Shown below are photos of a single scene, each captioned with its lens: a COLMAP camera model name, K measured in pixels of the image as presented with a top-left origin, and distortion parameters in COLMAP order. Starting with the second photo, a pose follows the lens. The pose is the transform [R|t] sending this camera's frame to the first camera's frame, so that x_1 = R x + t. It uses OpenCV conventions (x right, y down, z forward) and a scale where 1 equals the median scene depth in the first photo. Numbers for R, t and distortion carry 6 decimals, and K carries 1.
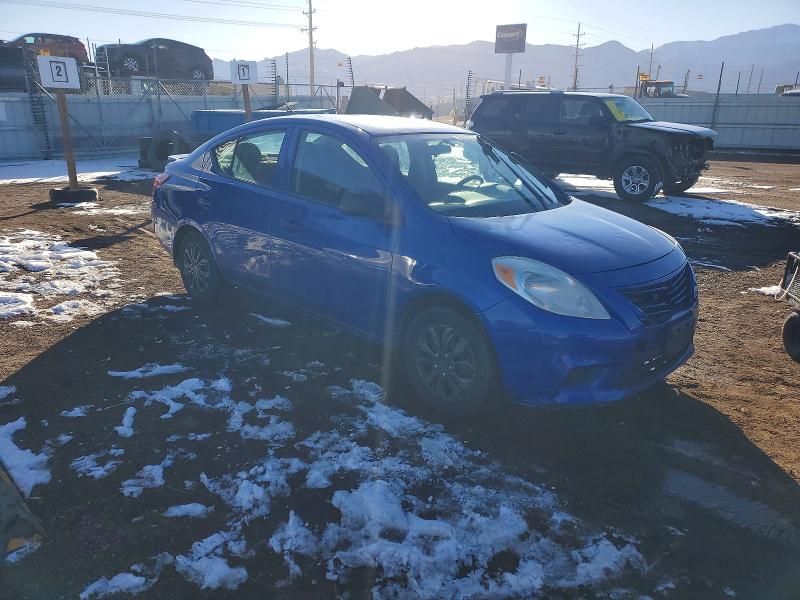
lens RADIAL K [[599.0, 0, 400.0], [0, 599.0, 300.0], [0, 0, 1]] dist [-0.001422, 0.057479]
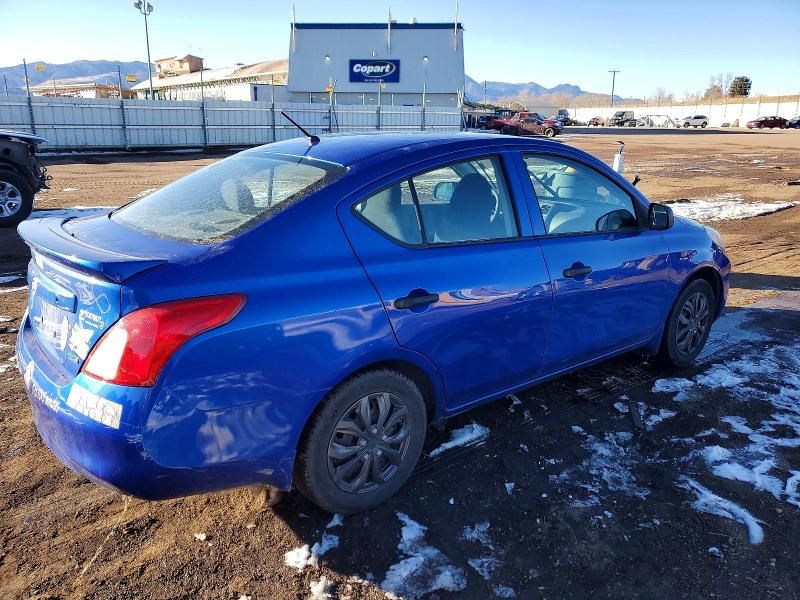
lens RADIAL K [[599.0, 0, 400.0], [0, 599.0, 300.0], [0, 0, 1]] dist [-0.001422, 0.057479]
pose [[0.122090, -0.290220, 0.949140, -1.001667], [0.271871, 0.929497, 0.249242, -0.364732], [-0.954558, 0.227614, 0.192384, 1.094074]]
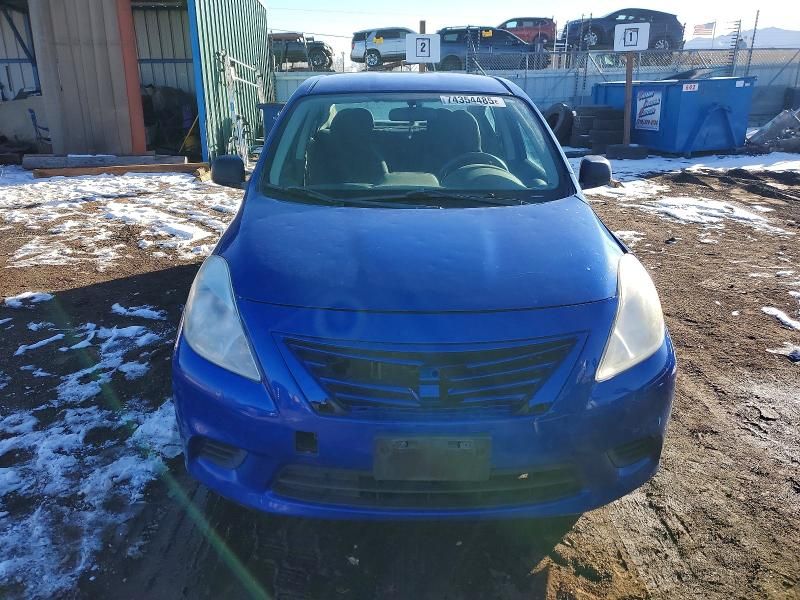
lens RADIAL K [[610.4, 0, 400.0], [0, 610.4, 300.0], [0, 0, 1]] dist [-0.000985, 0.003042]
pose [[0.728036, 0.213222, -0.651537, 0.608504], [-0.193125, 0.975699, 0.103506, -0.102006], [0.657774, 0.050472, 0.751522, 0.448726]]
